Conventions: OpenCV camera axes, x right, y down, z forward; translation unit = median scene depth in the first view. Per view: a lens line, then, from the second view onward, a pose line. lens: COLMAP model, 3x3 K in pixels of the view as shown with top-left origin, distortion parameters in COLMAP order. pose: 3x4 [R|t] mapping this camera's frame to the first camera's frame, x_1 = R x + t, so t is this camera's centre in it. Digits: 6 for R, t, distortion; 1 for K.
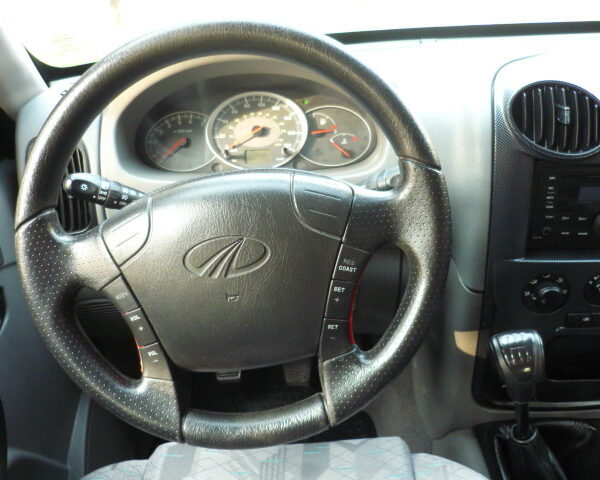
lens RADIAL K [[641.2, 0, 300.9], [0, 641.2, 268.6], [0, 0, 1]] dist [-0.050666, 0.034917]
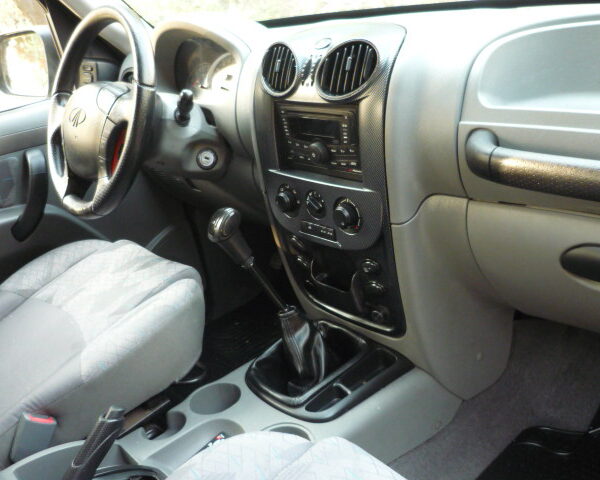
lens RADIAL K [[641.2, 0, 300.9], [0, 641.2, 268.6], [0, 0, 1]] dist [-0.050666, 0.034917]
pose [[0.669399, 0.263745, -0.694509, 1.564645], [-0.266477, 0.957892, 0.106924, 0.028609], [0.693466, 0.113496, 0.711494, 0.066373]]
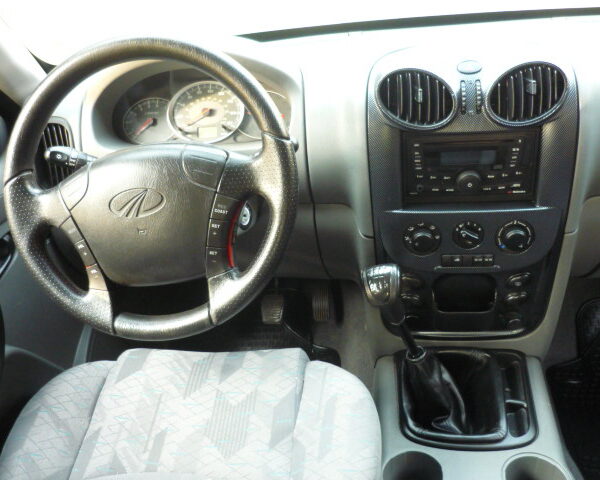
lens RADIAL K [[641.2, 0, 300.9], [0, 641.2, 268.6], [0, 0, 1]] dist [-0.050666, 0.034917]
pose [[0.992829, 0.010156, -0.119112, 0.336048], [-0.005602, 0.999243, 0.038508, 0.057324], [0.119413, -0.037565, 0.992134, -0.308979]]
